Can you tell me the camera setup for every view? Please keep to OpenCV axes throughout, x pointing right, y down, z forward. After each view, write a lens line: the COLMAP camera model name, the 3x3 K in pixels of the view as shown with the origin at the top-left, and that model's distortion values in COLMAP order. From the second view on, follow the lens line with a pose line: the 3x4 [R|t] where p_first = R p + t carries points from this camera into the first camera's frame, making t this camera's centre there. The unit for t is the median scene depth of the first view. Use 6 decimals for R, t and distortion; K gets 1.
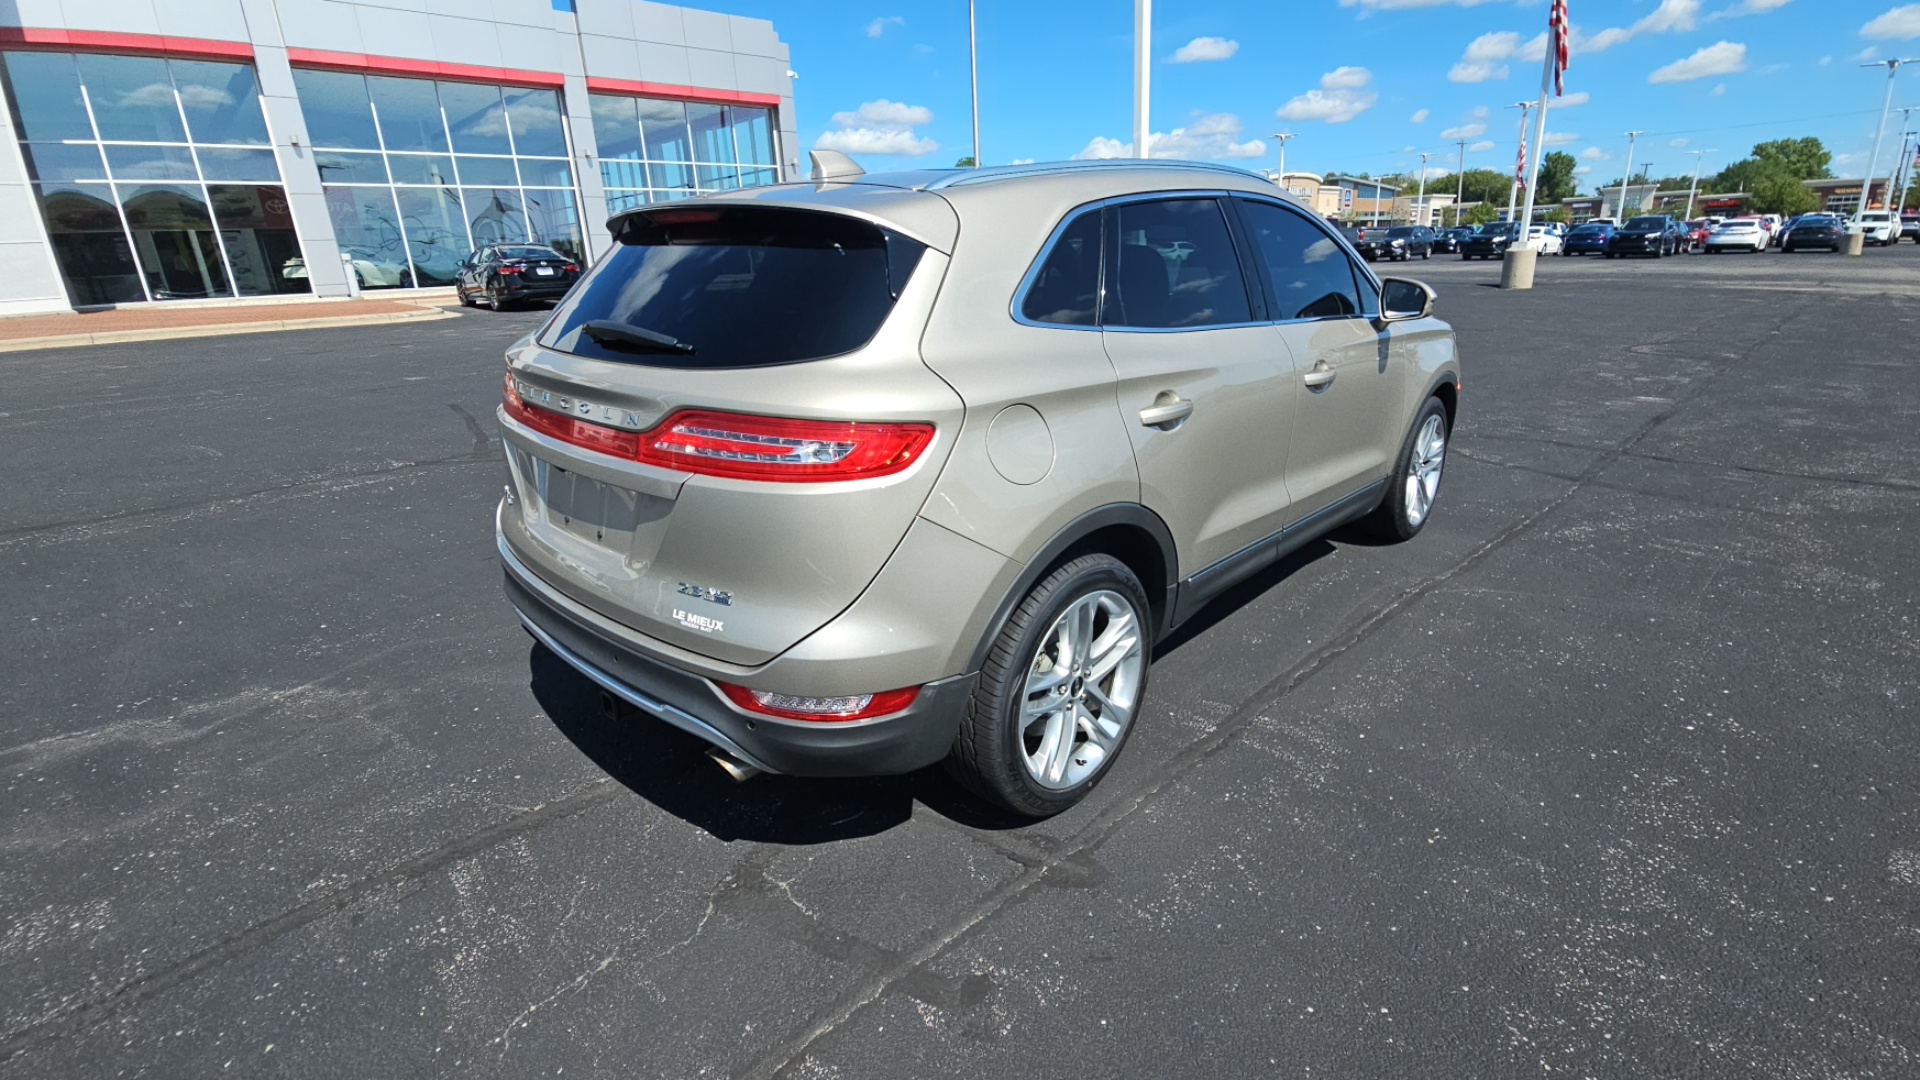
lens RADIAL K [[859.0, 0, 980.0], [0, 859.0, 542.3], [0, 0, 1]] dist [0.006246, -0.006556]
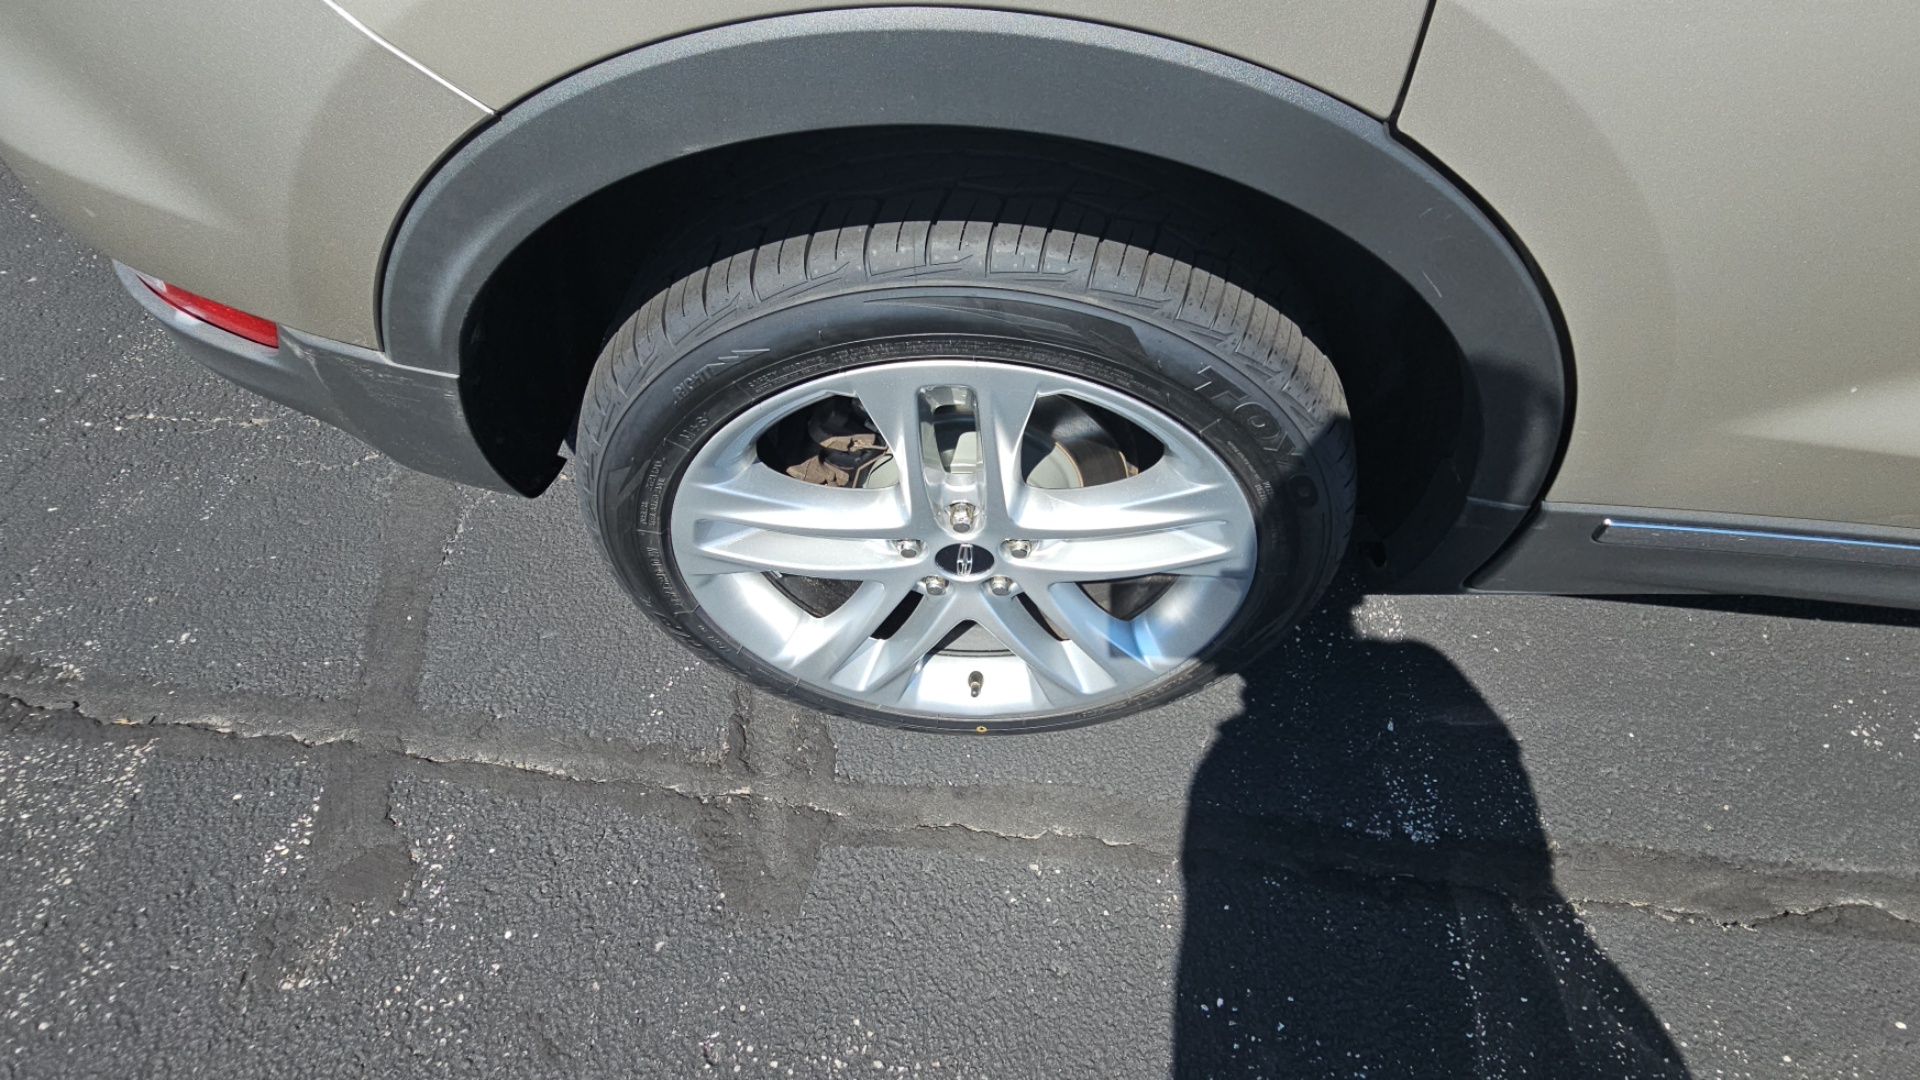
lens RADIAL K [[859.0, 0, 980.0], [0, 859.0, 542.3], [0, 0, 1]] dist [0.006246, -0.006556]
pose [[0.642340, 0.660104, -0.389438, 0.207924], [-0.315131, 0.690662, 0.650906, -0.063664], [0.698636, -0.295379, 0.651659, 0.651354]]
